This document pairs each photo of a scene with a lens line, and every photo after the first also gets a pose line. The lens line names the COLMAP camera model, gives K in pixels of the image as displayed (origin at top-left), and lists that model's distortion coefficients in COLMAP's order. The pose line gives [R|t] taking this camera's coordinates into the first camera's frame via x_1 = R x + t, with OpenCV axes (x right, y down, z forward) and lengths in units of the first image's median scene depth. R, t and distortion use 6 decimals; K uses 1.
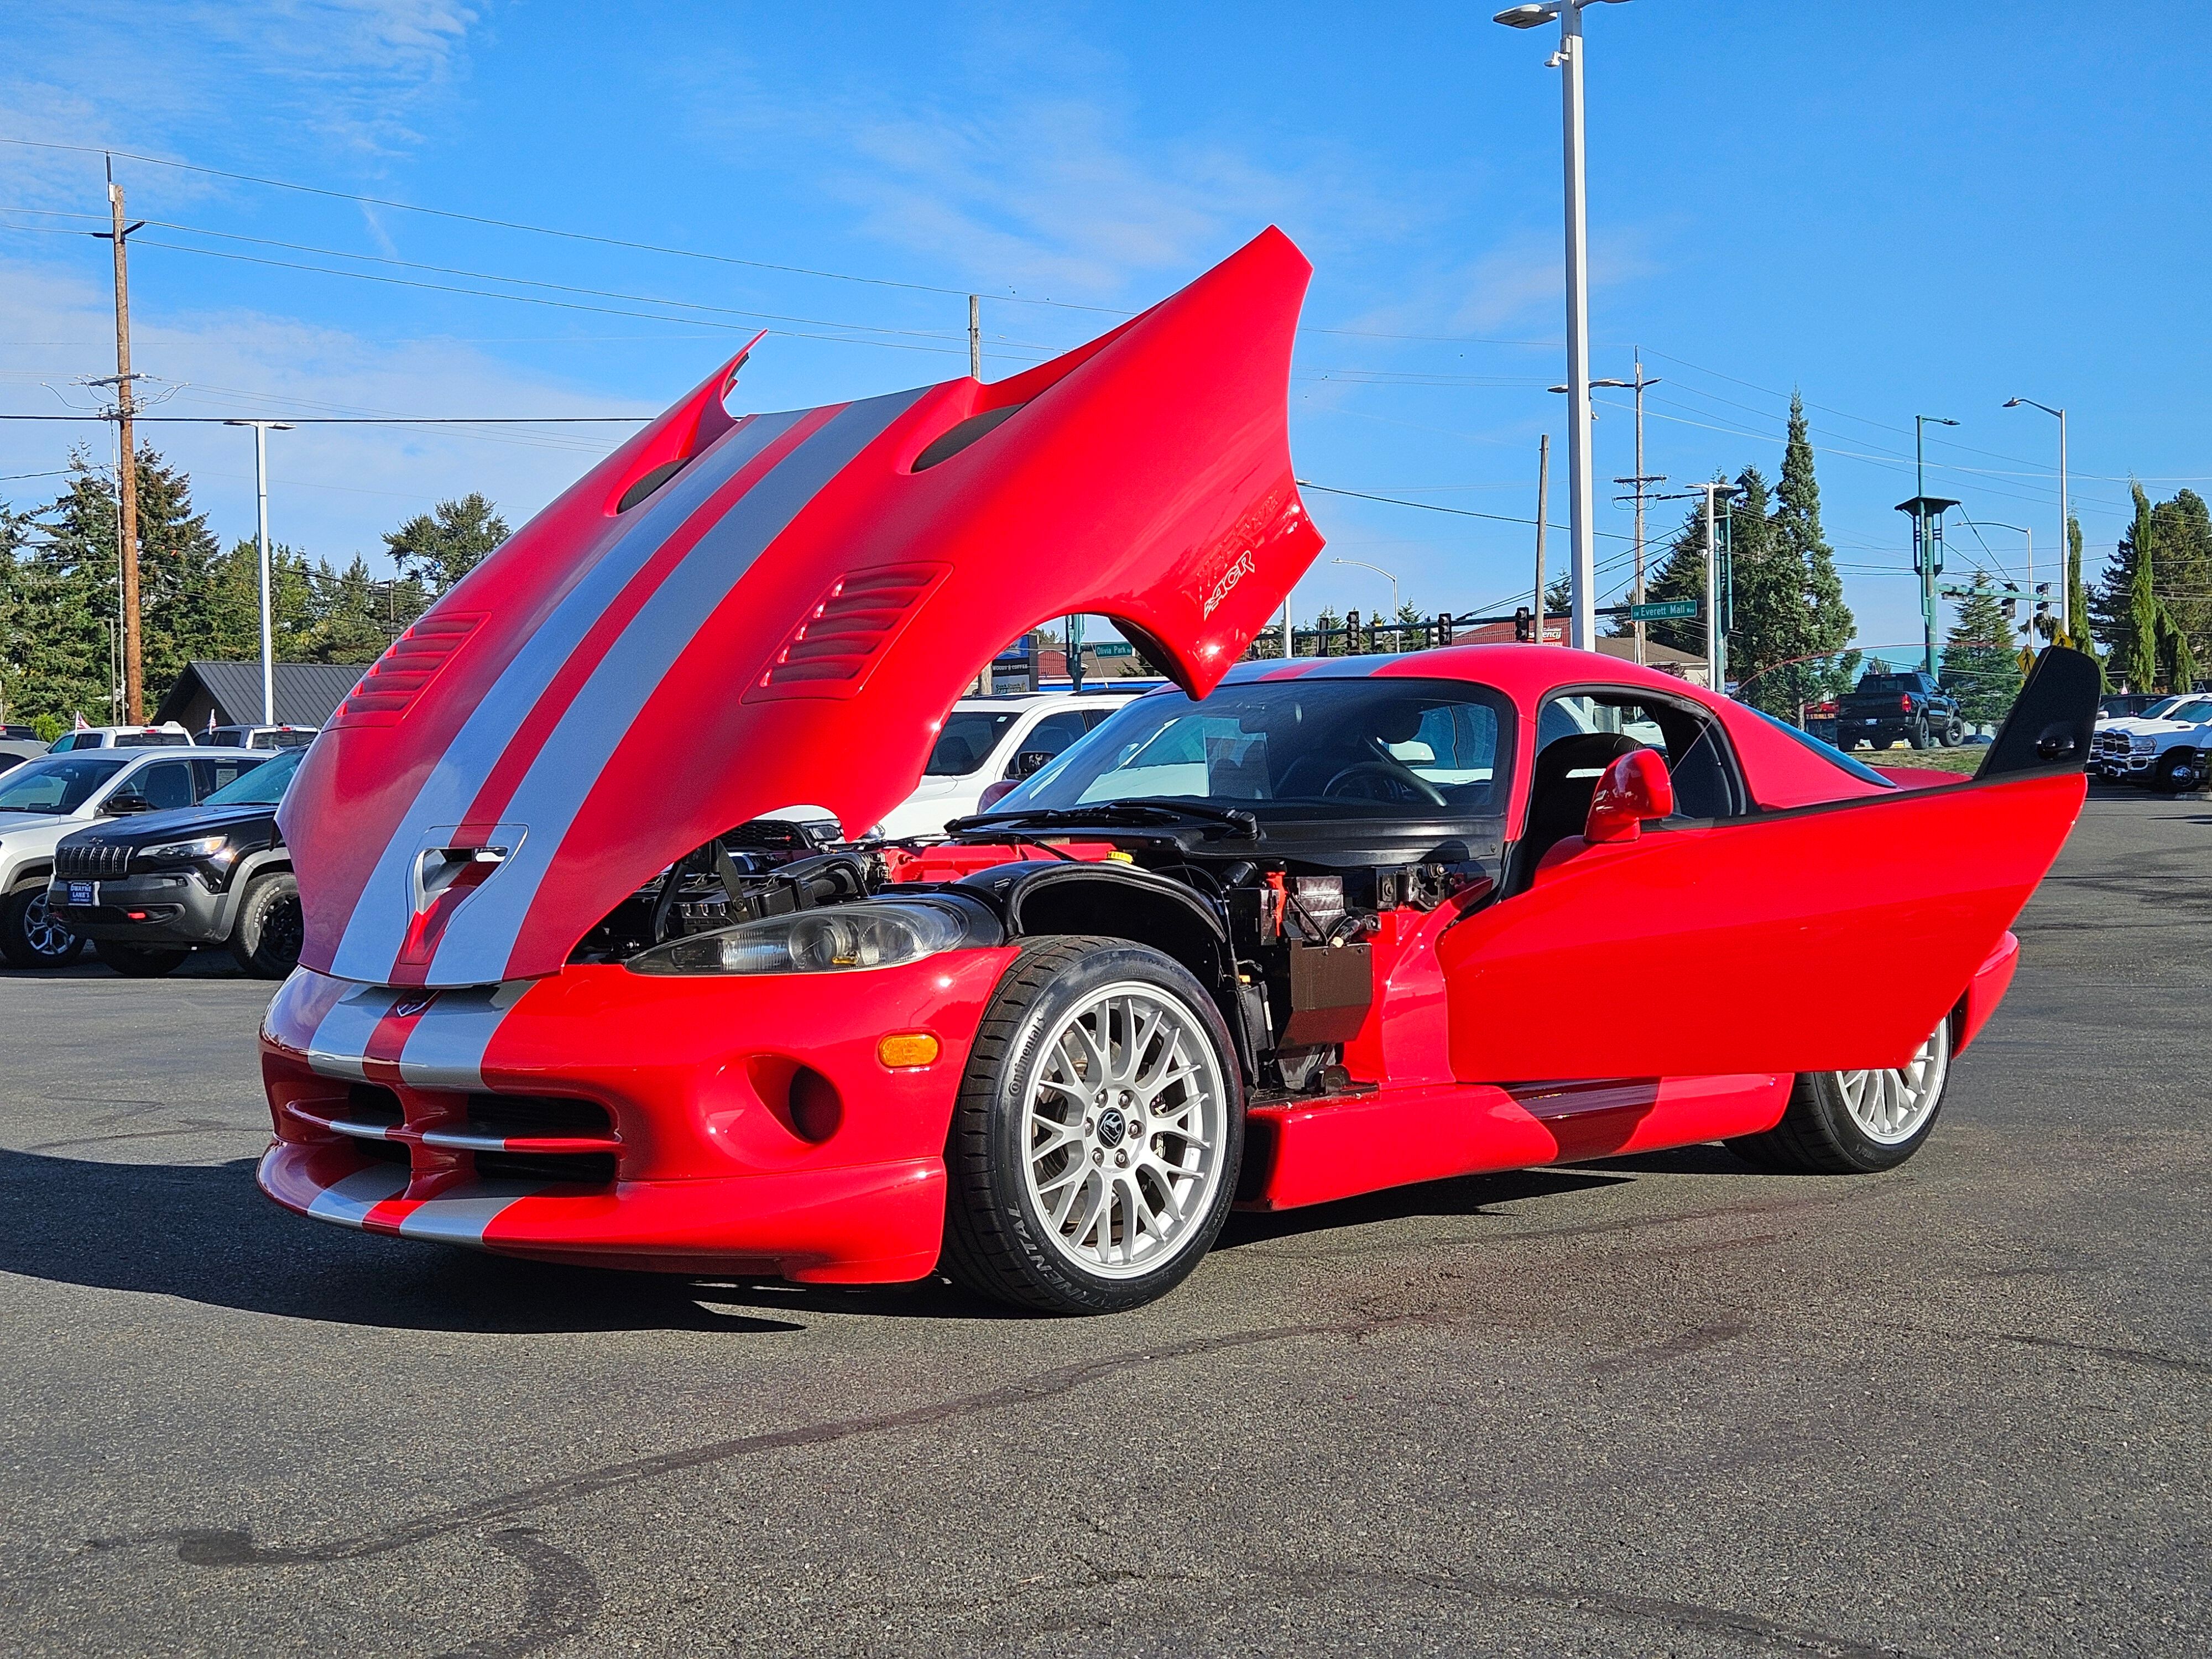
lens RADIAL K [[2915.7, 0, 1029.7], [0, 2915.7, 831.7], [0, 0, 1]] dist [0.070305, -0.025538]
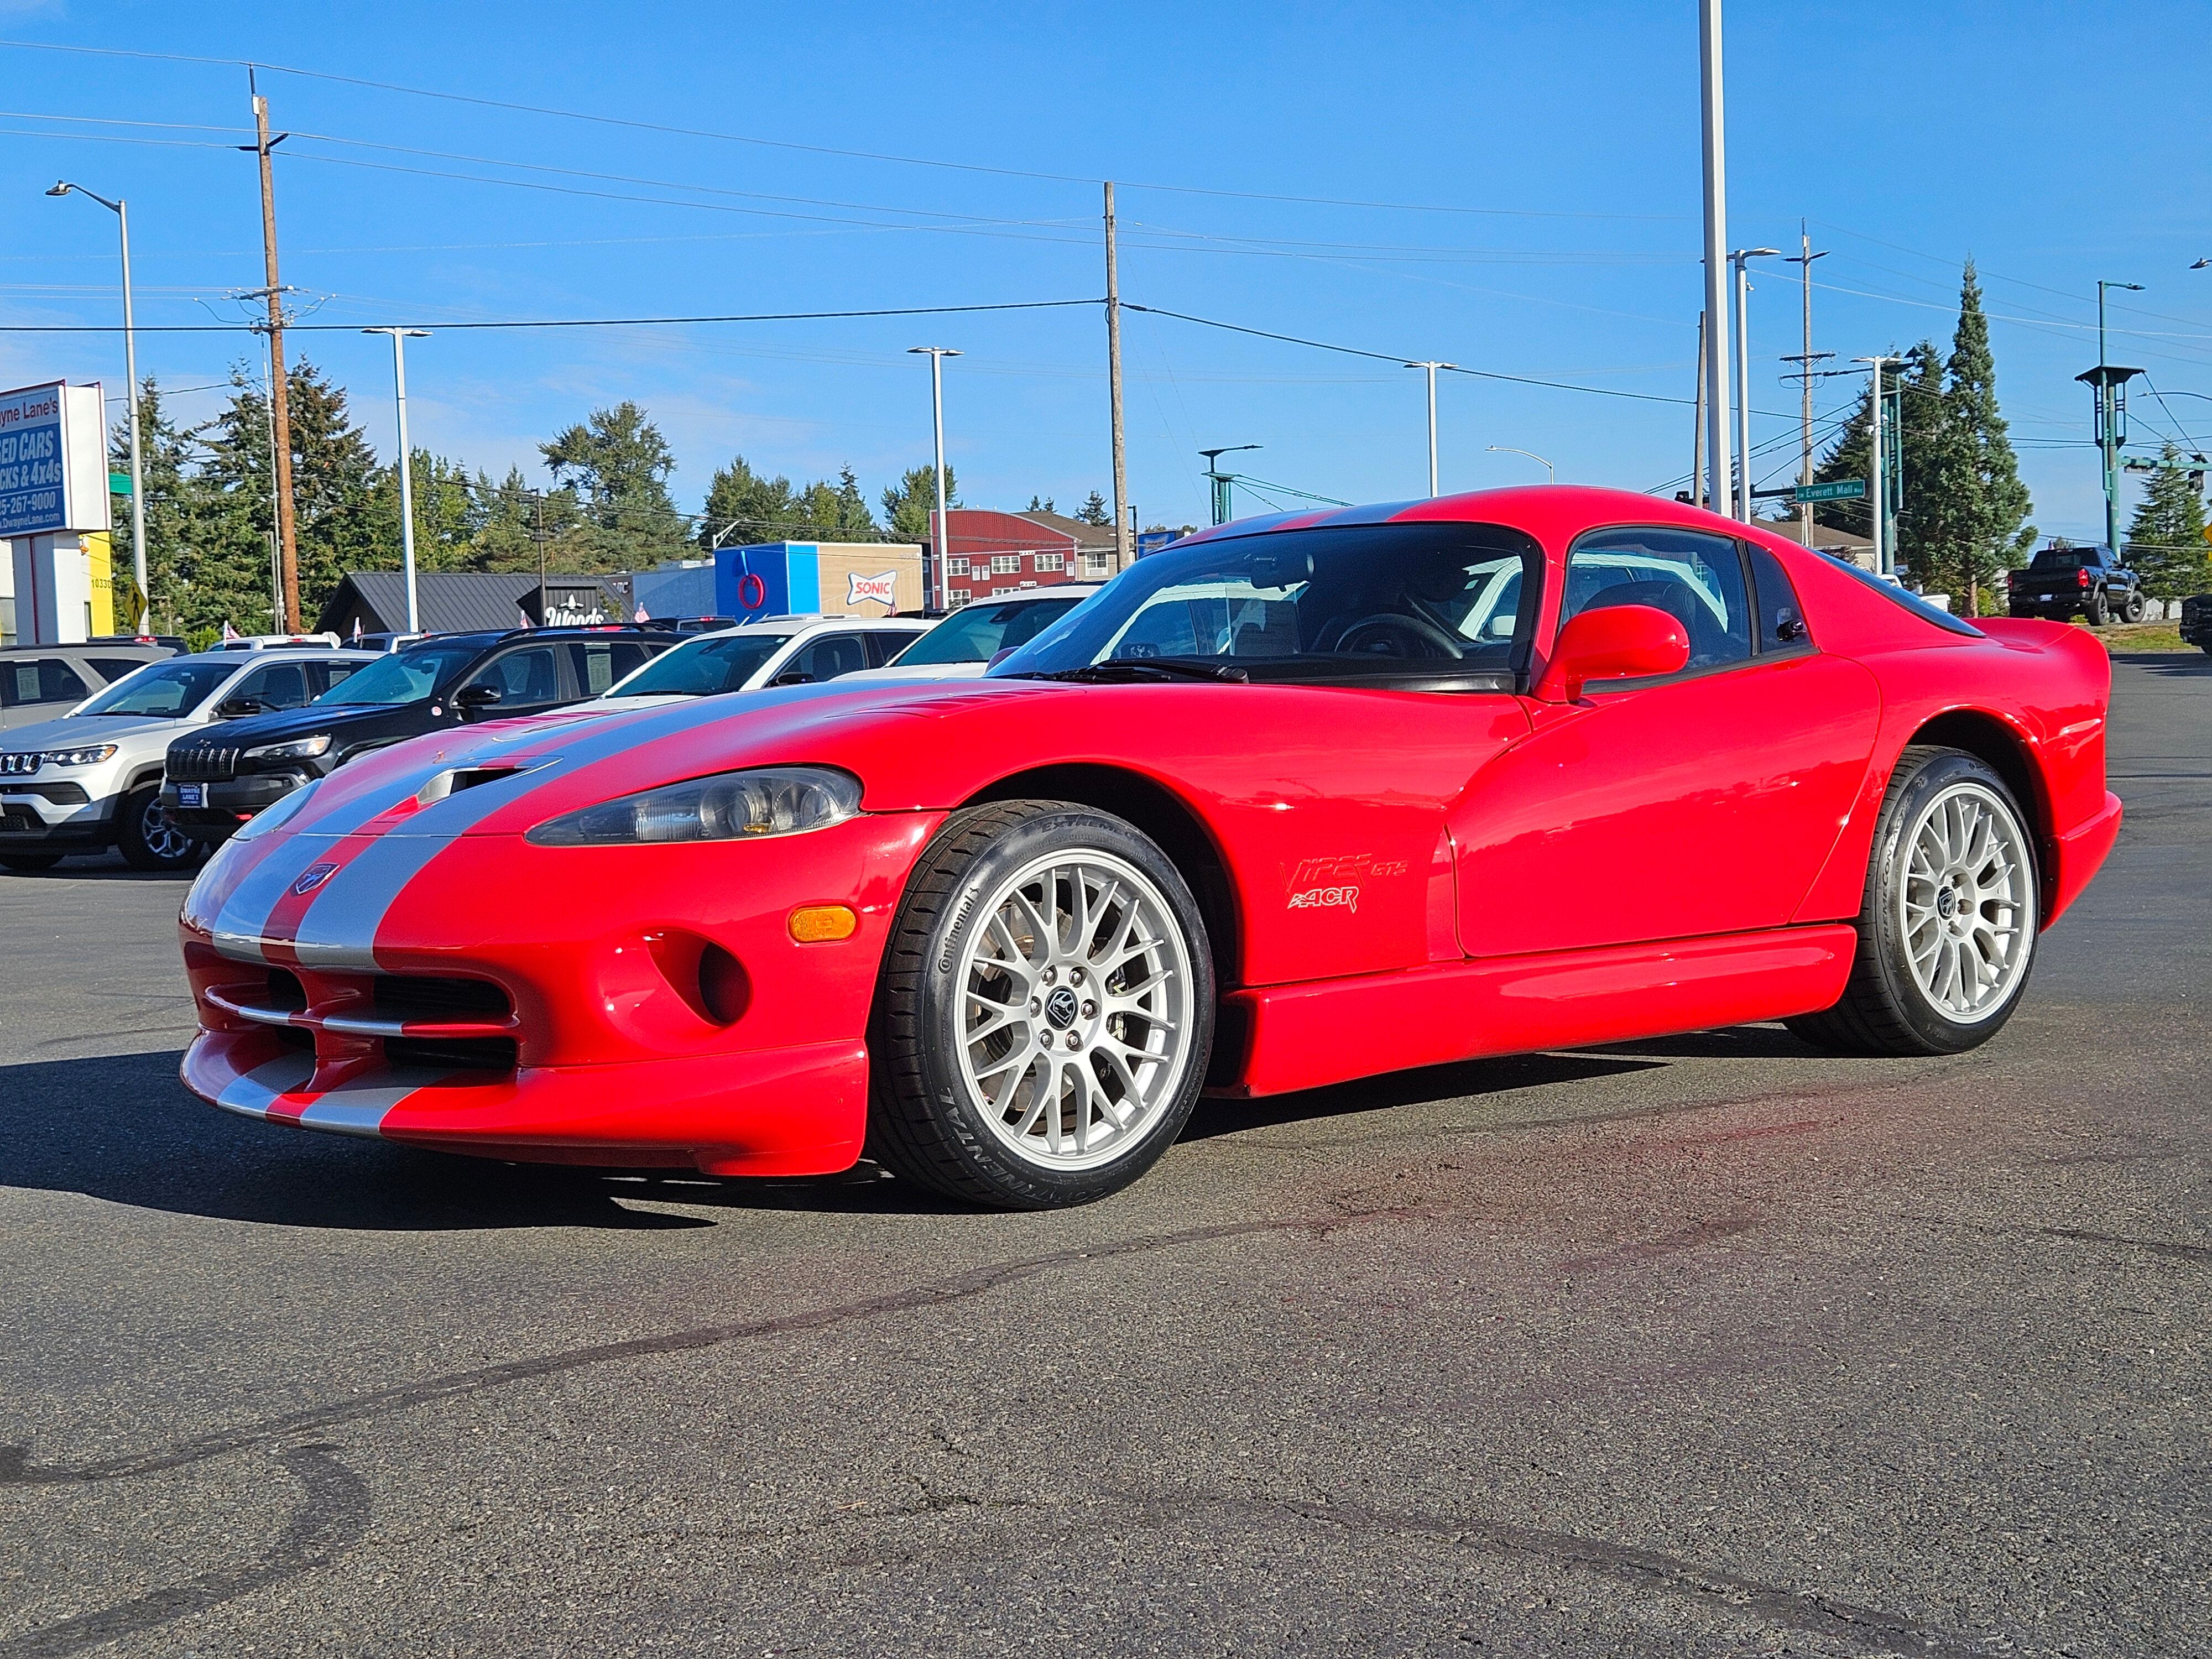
lens RADIAL K [[2849.8, 0, 1030.5], [0, 2849.8, 872.4], [0, 0, 1]] dist [0.071387, -0.044513]
pose [[0.997216, -0.010866, -0.073773, 0.079477], [0.014175, 0.998909, 0.044487, 0.017654], [0.073209, -0.045409, 0.996282, 0.100645]]
